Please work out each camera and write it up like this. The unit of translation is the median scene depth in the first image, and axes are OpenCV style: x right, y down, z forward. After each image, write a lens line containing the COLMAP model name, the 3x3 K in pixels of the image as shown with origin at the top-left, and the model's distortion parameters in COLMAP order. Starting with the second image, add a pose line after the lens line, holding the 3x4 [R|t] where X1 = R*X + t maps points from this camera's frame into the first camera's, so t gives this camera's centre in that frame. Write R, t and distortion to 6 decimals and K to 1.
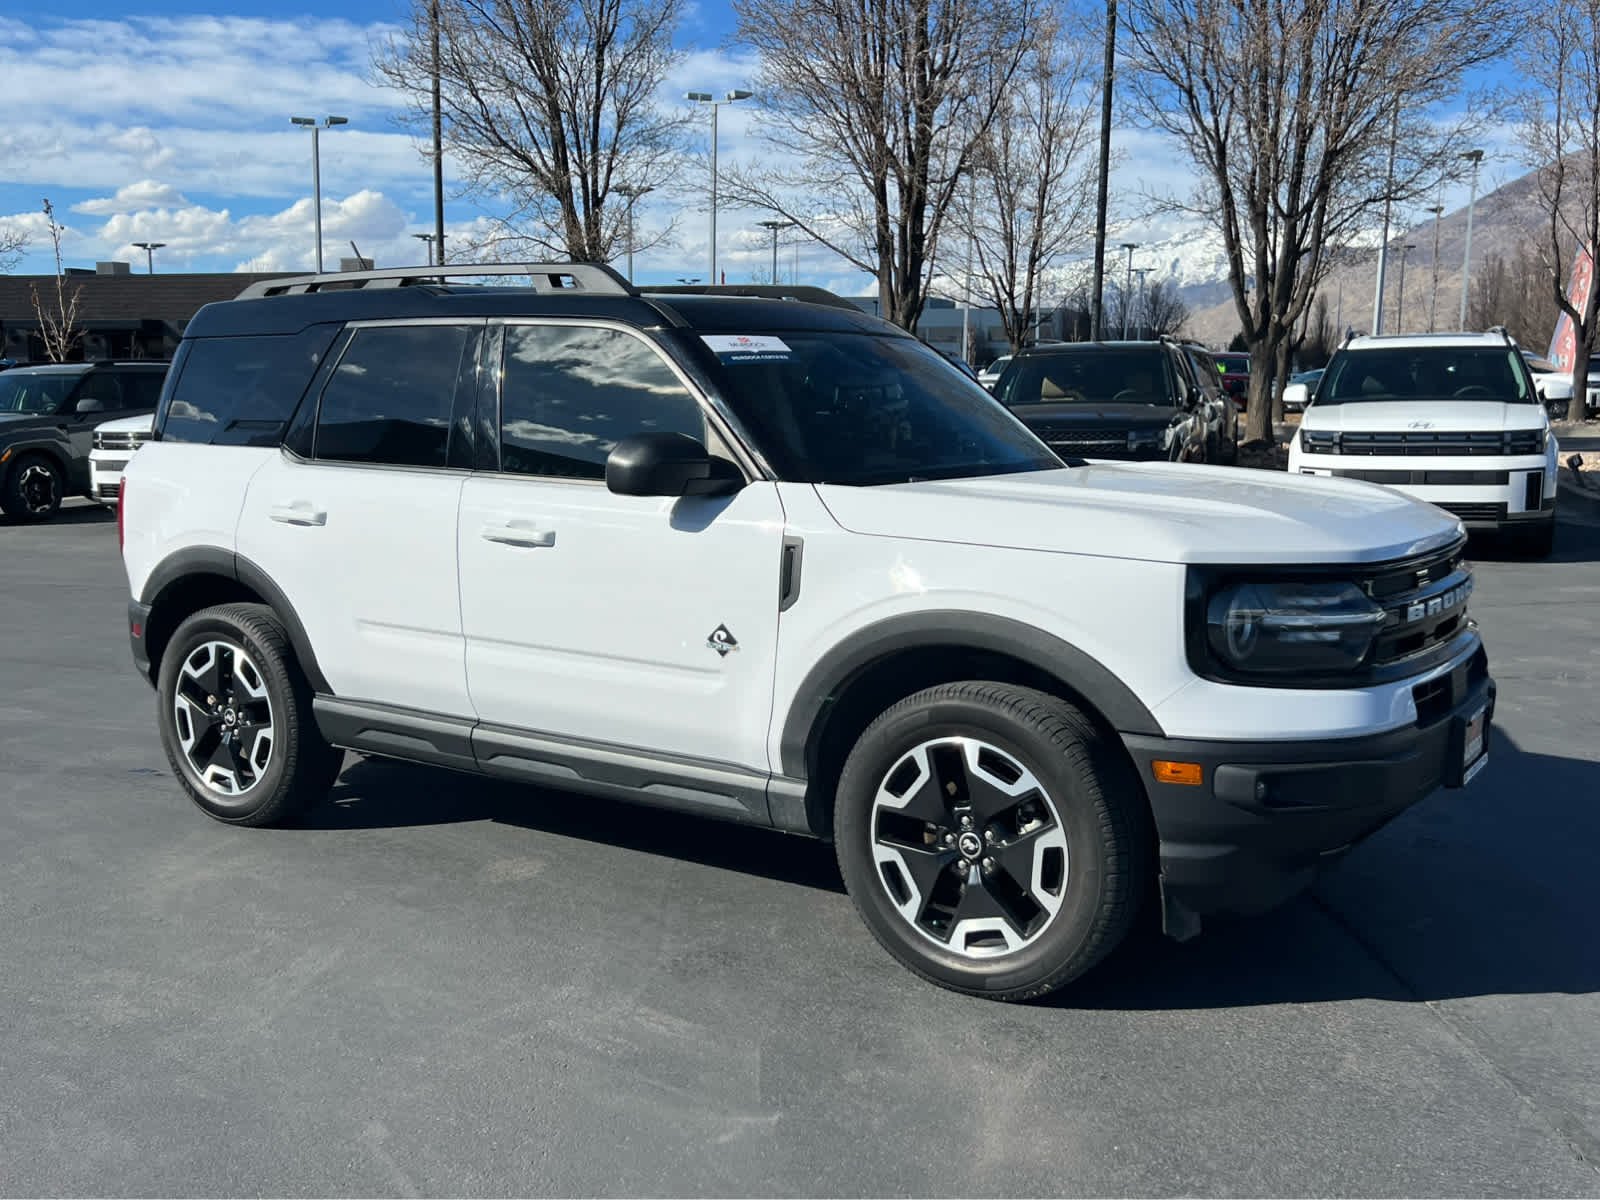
lens RADIAL K [[1533.6, 0, 800.0], [0, 1533.6, 600.0], [0, 0, 1]] dist [0.017581, -0.025793]
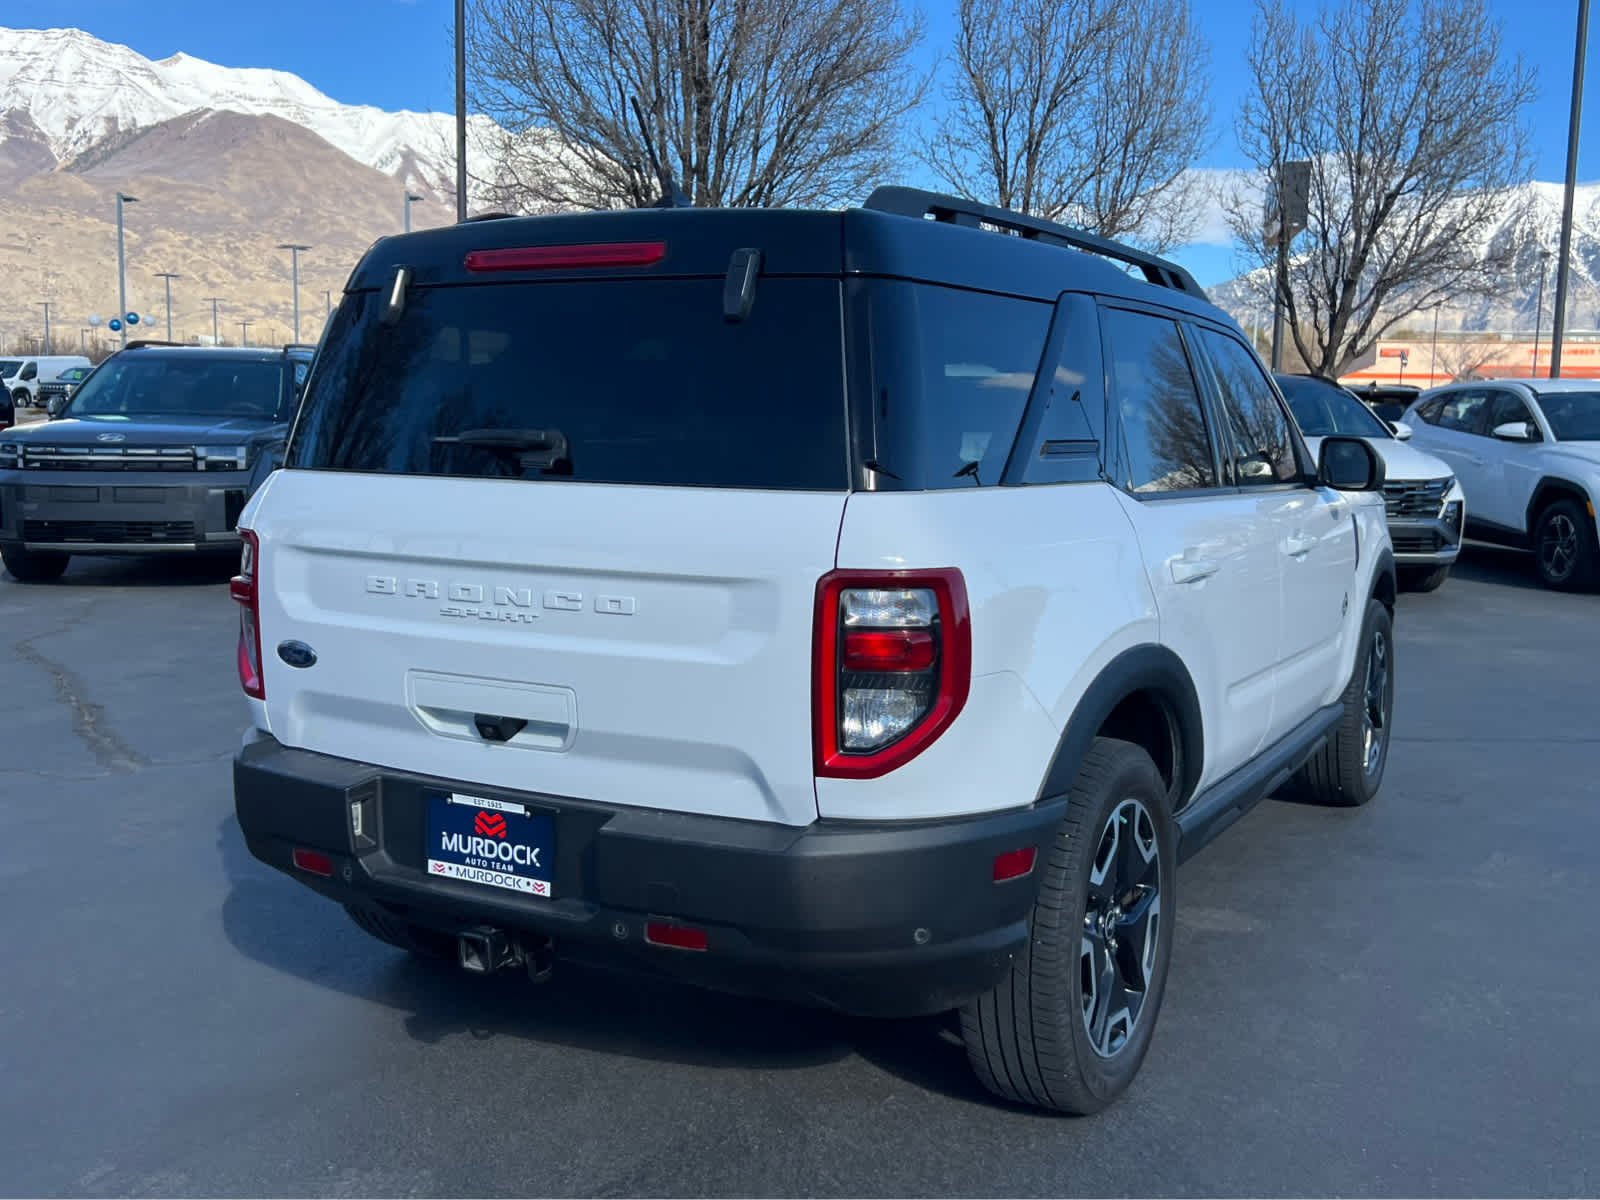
lens RADIAL K [[1533.6, 0, 800.0], [0, 1533.6, 600.0], [0, 0, 1]] dist [0.017581, -0.025793]
pose [[-0.071783, -0.114565, 0.990819, -0.994132], [0.119660, 0.985218, 0.122587, -0.145763], [-0.990217, 0.127361, -0.057013, 1.194125]]
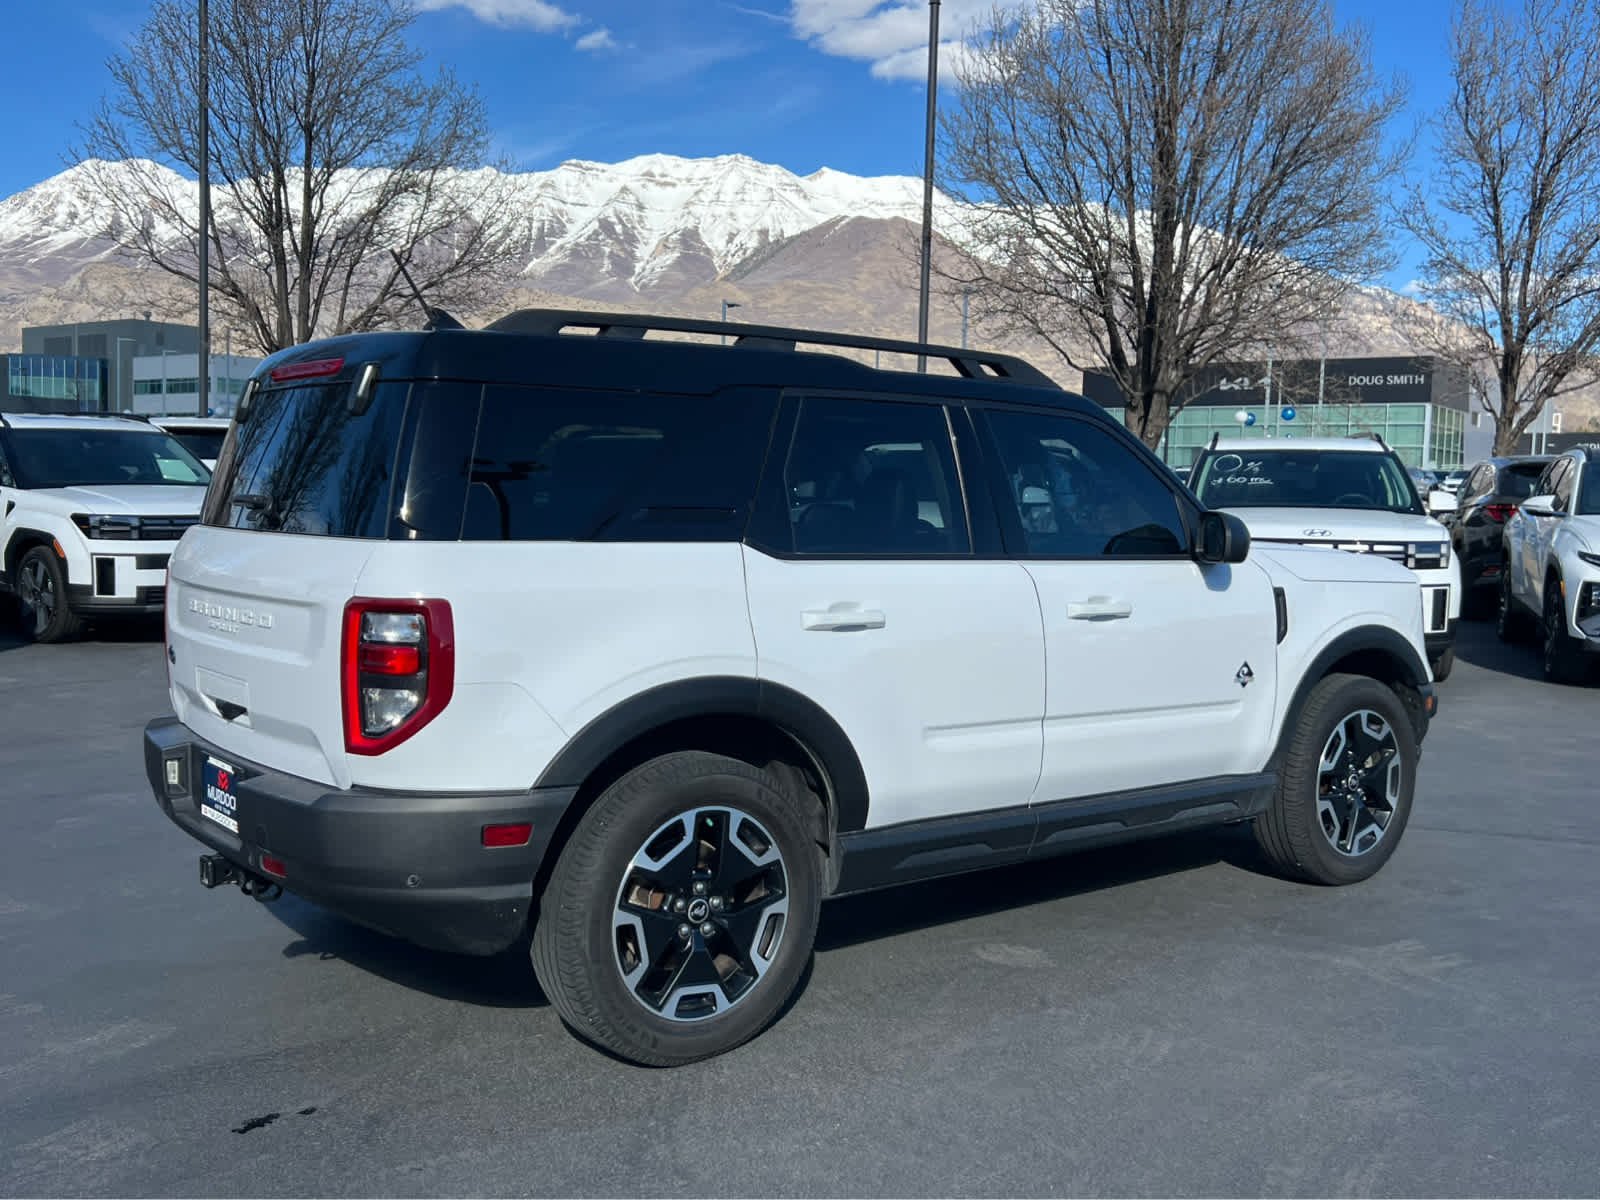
lens RADIAL K [[1533.6, 0, 800.0], [0, 1533.6, 600.0], [0, 0, 1]] dist [0.017581, -0.025793]
pose [[0.312000, -0.059149, 0.948239, -1.080688], [0.112118, 0.993378, 0.025074, -0.085366], [-0.943443, 0.098492, 0.316566, 0.745180]]
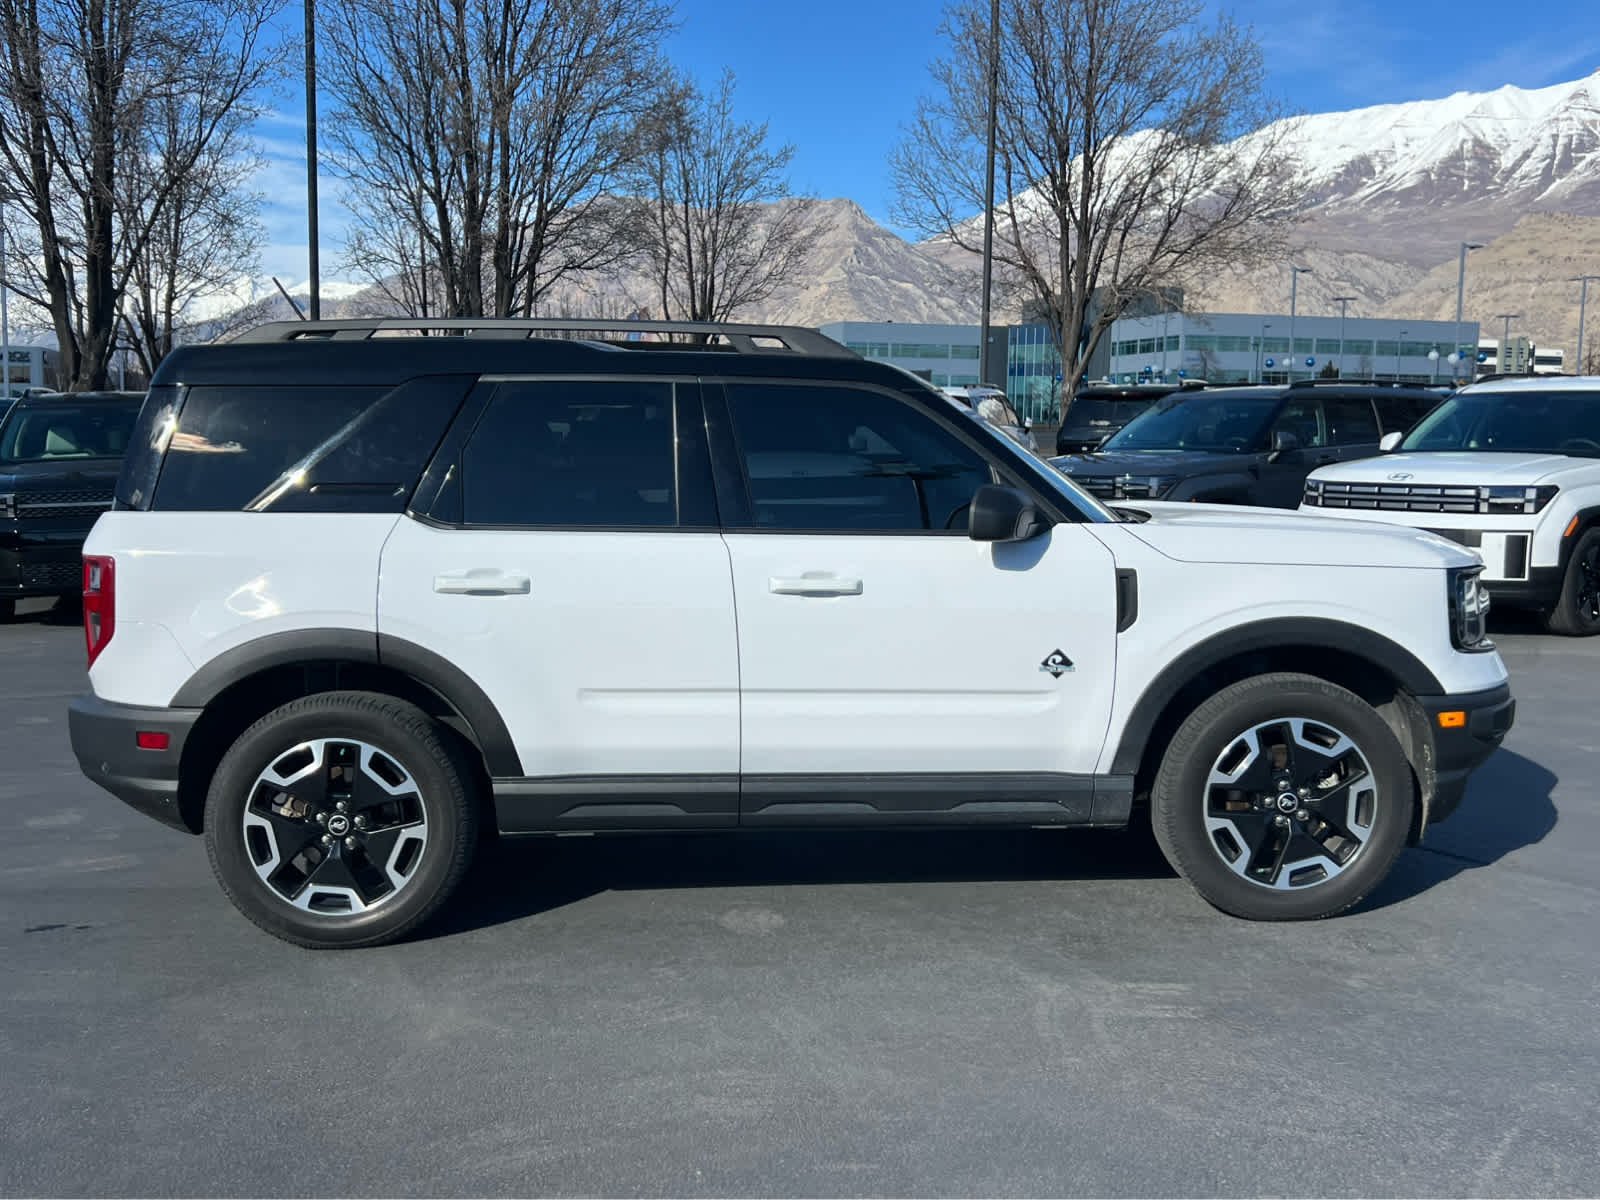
lens RADIAL K [[1533.6, 0, 800.0], [0, 1533.6, 600.0], [0, 0, 1]] dist [0.017581, -0.025793]
pose [[0.808561, -0.064114, 0.584908, -0.691042], [0.084161, 0.996427, -0.007121, -0.022895], [-0.582362, 0.054984, 0.811068, 0.144590]]
